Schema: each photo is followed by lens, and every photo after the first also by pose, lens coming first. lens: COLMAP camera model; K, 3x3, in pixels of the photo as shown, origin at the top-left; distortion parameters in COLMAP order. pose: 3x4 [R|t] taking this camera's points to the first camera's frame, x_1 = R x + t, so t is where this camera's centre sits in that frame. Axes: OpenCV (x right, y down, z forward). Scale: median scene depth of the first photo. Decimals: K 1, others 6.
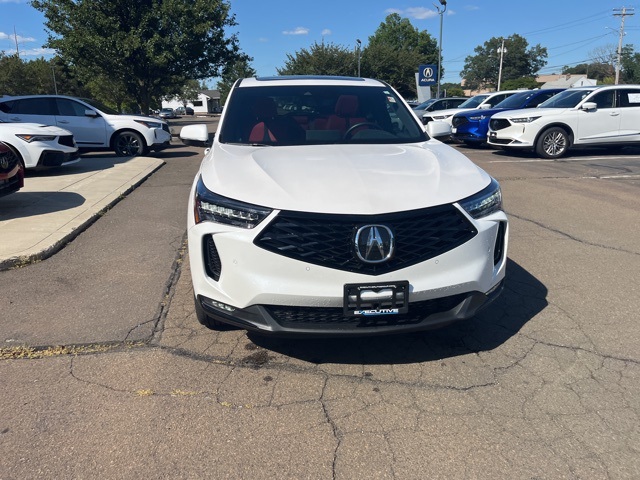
lens RADIAL K [[484.5, 0, 318.5], [0, 484.5, 237.3], [0, 0, 1]] dist [0.079174, -0.103395]
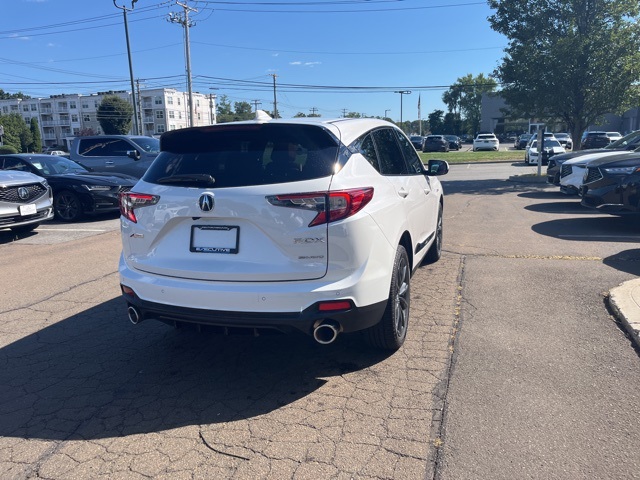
lens RADIAL K [[484.5, 0, 317.1], [0, 484.5, 239.1], [0, 0, 1]] dist [0.079174, -0.103395]
pose [[-0.886051, -0.049448, 0.460943, -0.346140], [0.163452, 0.897121, 0.410436, -0.375738], [-0.433817, 0.439010, -0.786812, 1.348564]]
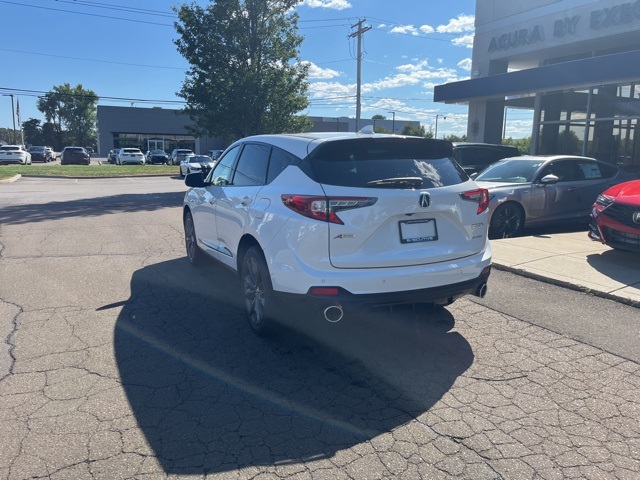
lens RADIAL K [[484.5, 0, 318.5], [0, 484.5, 234.5], [0, 0, 1]] dist [0.079174, -0.103395]
pose [[-0.957961, 0.056790, -0.281220, 0.194809], [-0.067792, 0.907648, 0.414222, -0.421276], [0.278773, 0.415874, -0.865641, 1.478006]]
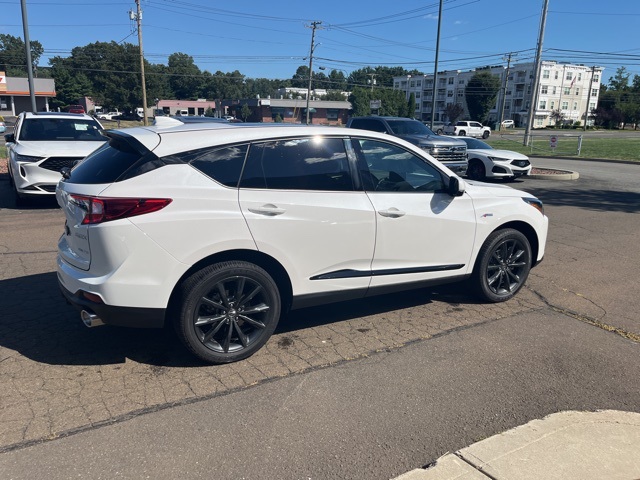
lens RADIAL K [[484.5, 0, 320.1], [0, 484.5, 238.9], [0, 0, 1]] dist [0.079174, -0.103395]
pose [[-0.363052, -0.214781, 0.906677, -0.676571], [0.231634, 0.921719, 0.311095, -0.299405], [-0.902518, 0.322961, -0.284881, 0.951146]]
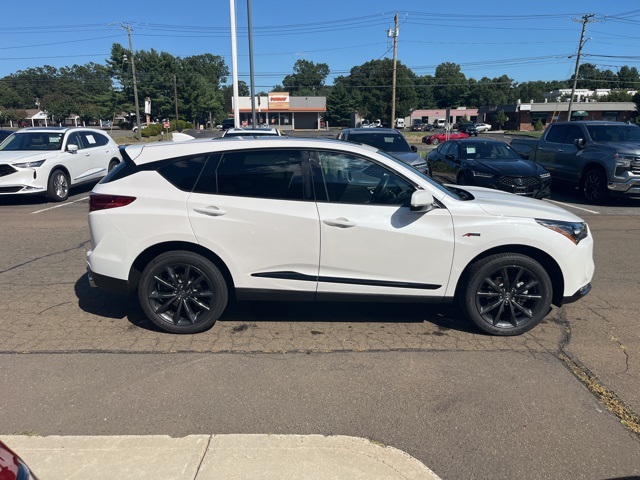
lens RADIAL K [[484.5, 0, 318.6], [0, 484.5, 241.8], [0, 0, 1]] dist [0.079174, -0.103395]
pose [[0.148184, -0.215769, 0.965135, -0.761771], [0.262248, 0.949545, 0.172018, -0.211370], [-0.953555, 0.227614, 0.197292, 0.597545]]
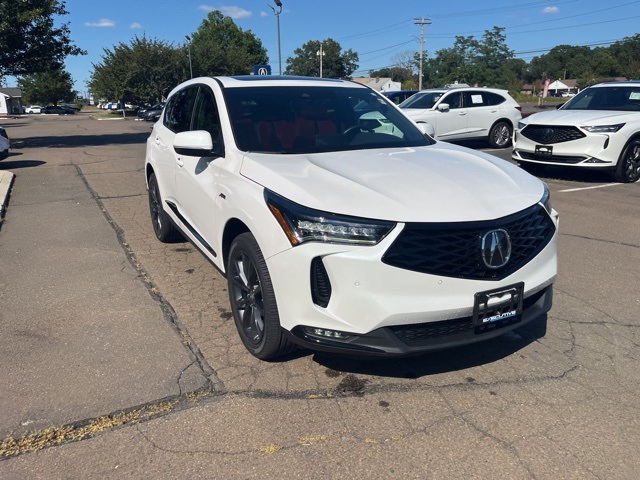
lens RADIAL K [[484.5, 0, 320.5], [0, 484.5, 245.2], [0, 0, 1]] dist [0.079174, -0.103395]
pose [[0.939647, -0.096695, 0.328198, -0.199590], [0.091601, 0.995314, 0.030984, -0.021006], [-0.329656, 0.000950, 0.944101, 0.064034]]
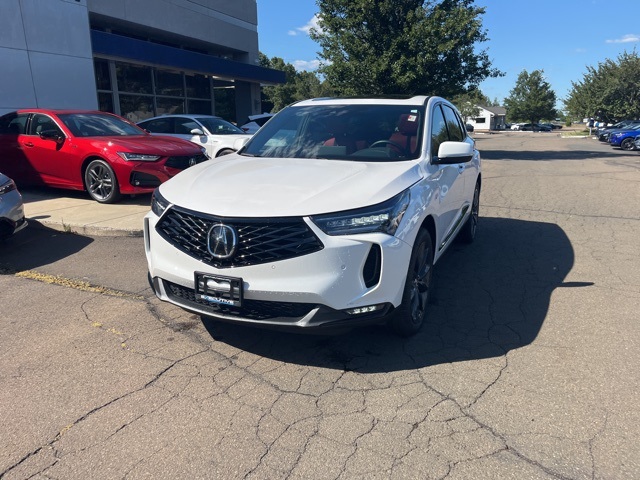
lens RADIAL K [[484.5, 0, 317.9], [0, 484.5, 241.8], [0, 0, 1]] dist [0.079174, -0.103395]
pose [[0.841457, 0.142157, -0.521288, 0.335678], [-0.154055, 0.987845, 0.020715, -0.016598], [0.517897, 0.062876, 0.853129, 0.044793]]
